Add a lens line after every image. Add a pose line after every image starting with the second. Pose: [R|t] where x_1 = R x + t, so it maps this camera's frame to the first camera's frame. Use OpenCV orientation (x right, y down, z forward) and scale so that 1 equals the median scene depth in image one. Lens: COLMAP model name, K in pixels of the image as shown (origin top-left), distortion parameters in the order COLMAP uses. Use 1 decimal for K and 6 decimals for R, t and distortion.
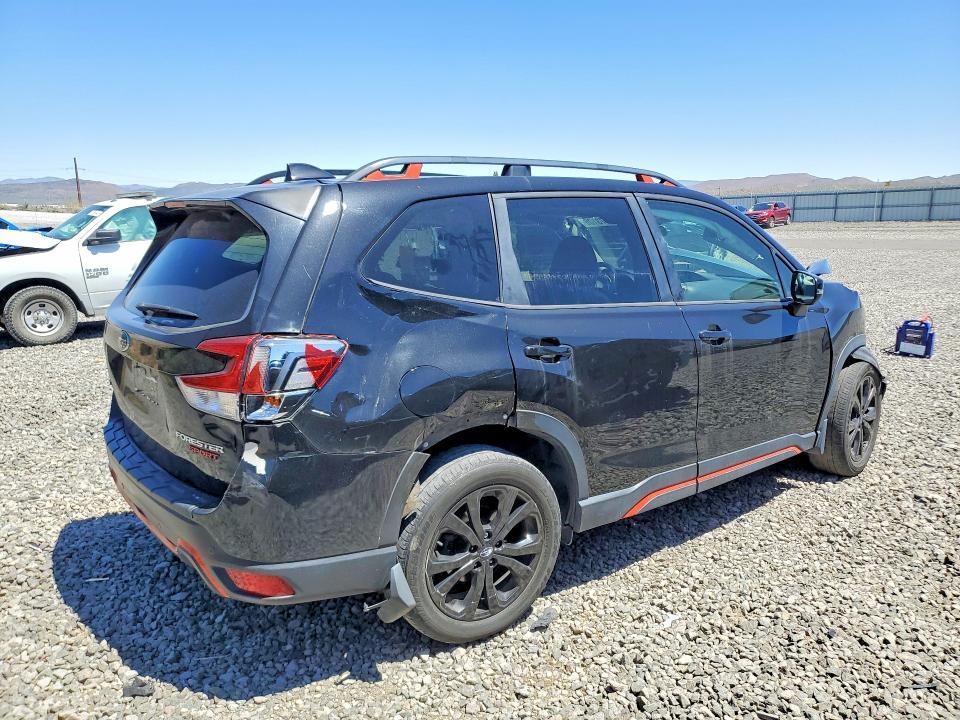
lens RADIAL K [[705.1, 0, 480.0], [0, 705.1, 360.0], [0, 0, 1]] dist [0.006443, 0.003007]
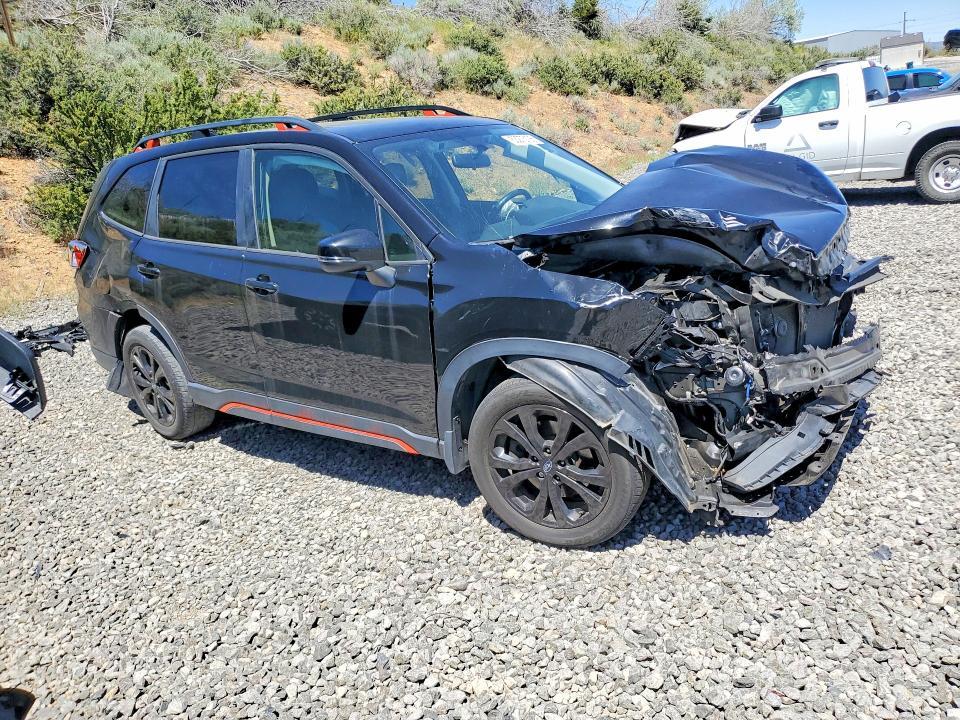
lens RADIAL K [[689.8, 0, 480.0], [0, 689.8, 360.0], [0, 0, 1]] dist [-0.005825, -0.002492]
pose [[0.329304, 0.274027, -0.903586, 0.867667], [-0.080003, 0.961618, 0.262469, -0.138181], [0.940829, -0.014143, 0.338588, 0.599612]]
